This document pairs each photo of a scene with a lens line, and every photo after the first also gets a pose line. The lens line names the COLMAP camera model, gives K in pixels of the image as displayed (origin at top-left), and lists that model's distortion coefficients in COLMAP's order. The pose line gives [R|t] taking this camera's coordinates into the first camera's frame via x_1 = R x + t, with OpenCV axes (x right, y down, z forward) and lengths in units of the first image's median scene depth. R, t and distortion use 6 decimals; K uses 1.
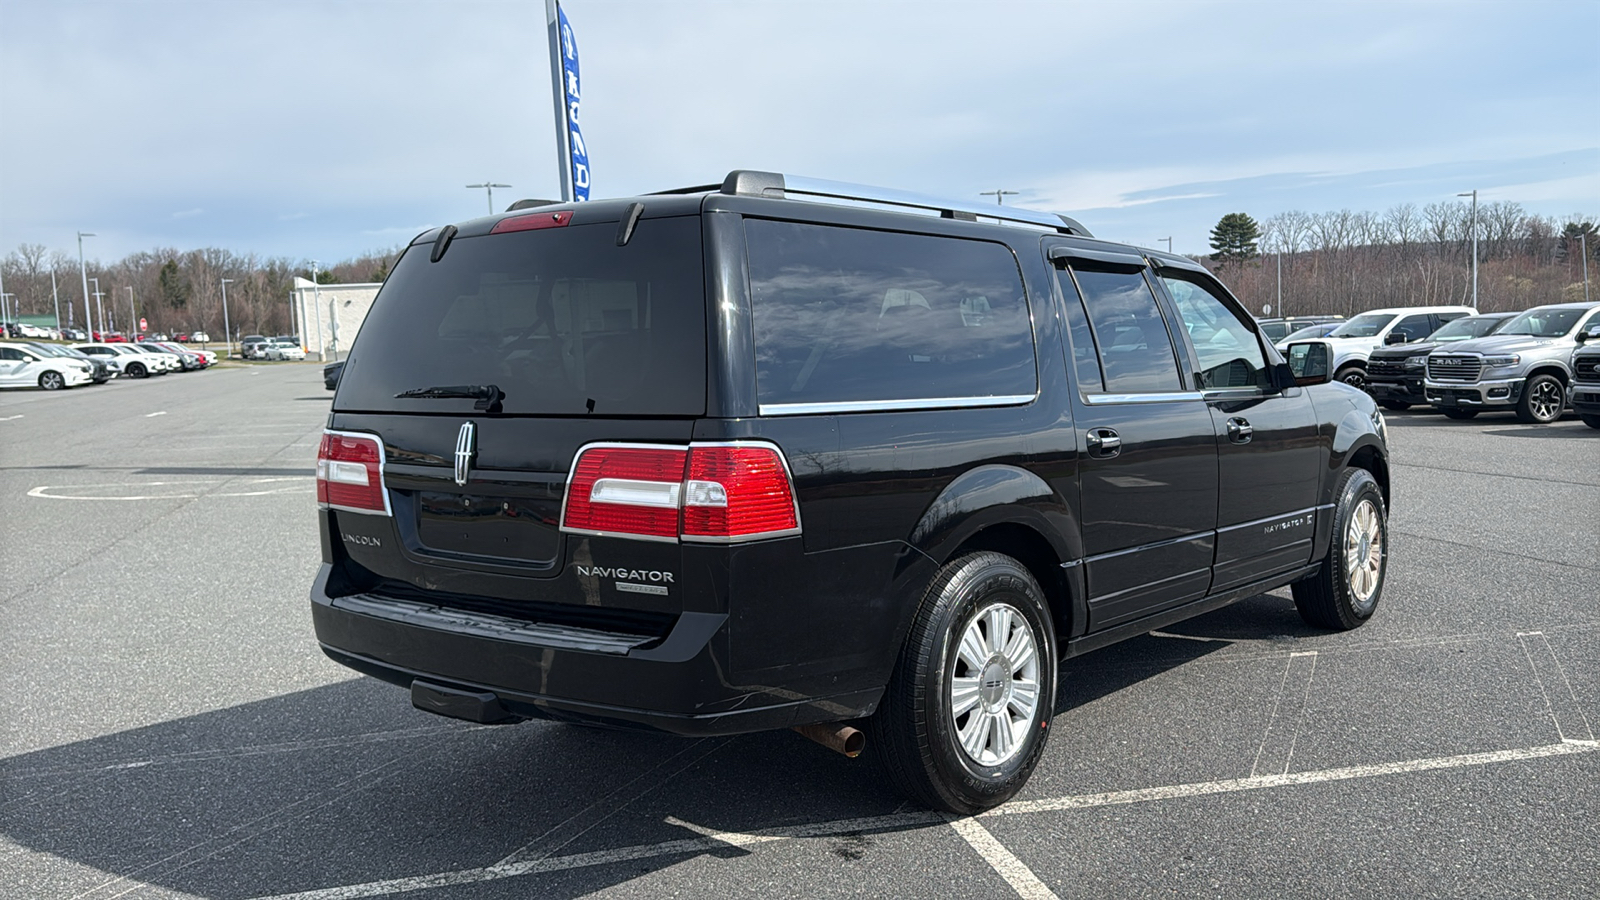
lens RADIAL K [[1369.9, 0, 830.0], [0, 1369.9, 457.2], [0, 0, 1]] dist [0.135301, -0.182630]
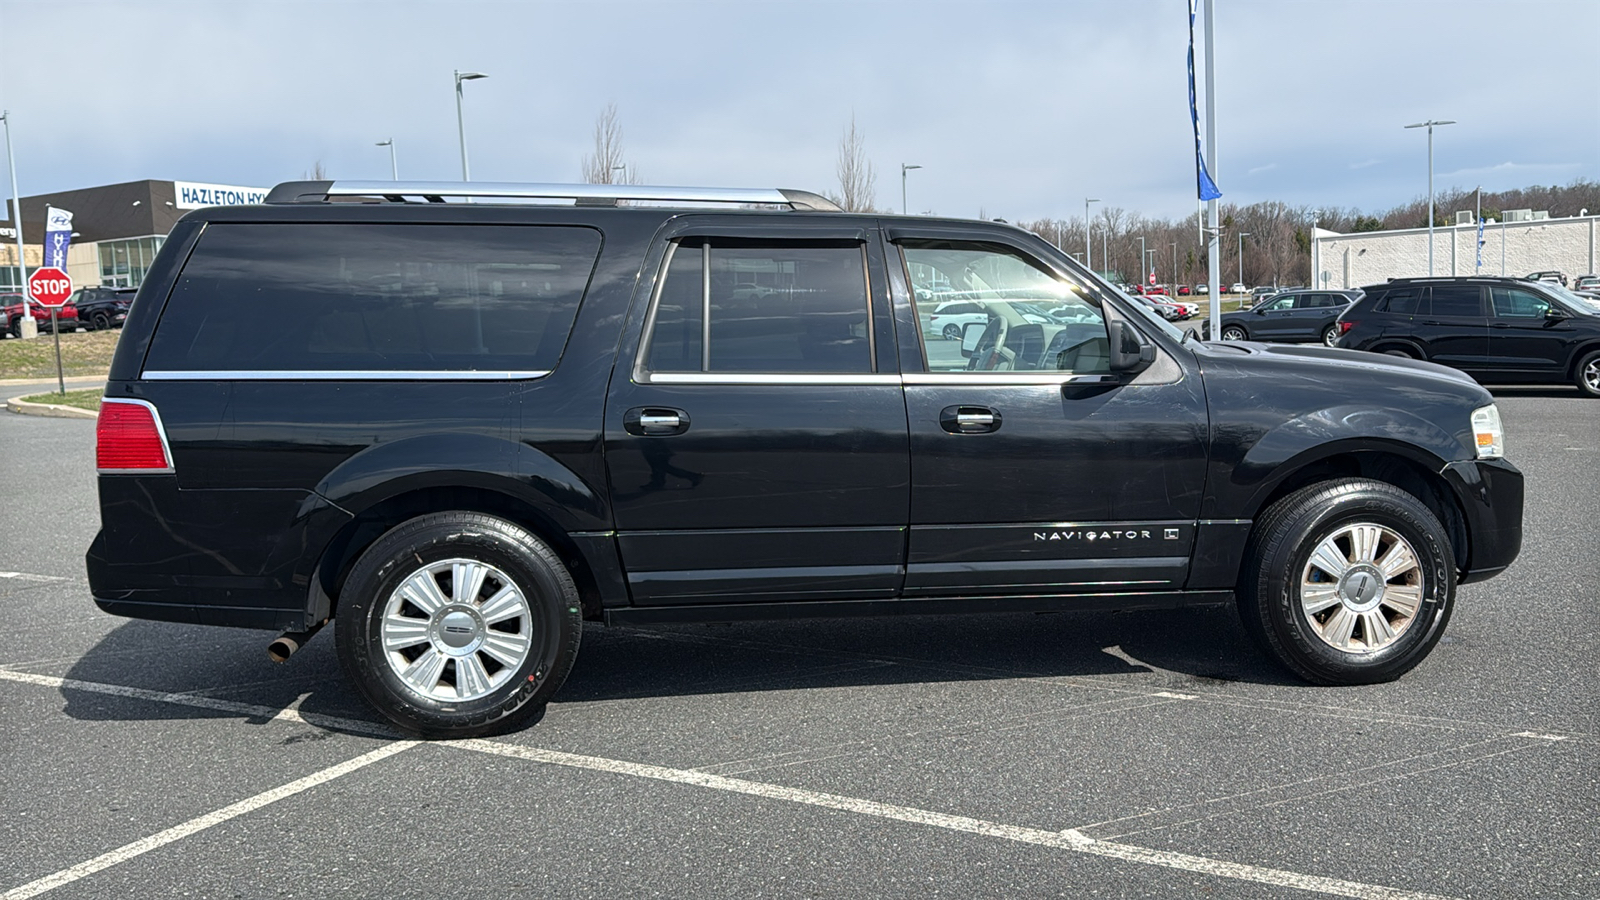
lens RADIAL K [[1369.3, 0, 819.7], [0, 1369.3, 432.2], [0, 0, 1]] dist [0.100003, -0.105912]
pose [[0.735578, 0.064719, -0.674342, 1.062584], [-0.051611, 0.997887, 0.039473, -0.053399], [0.675471, 0.005768, 0.737364, 0.366531]]
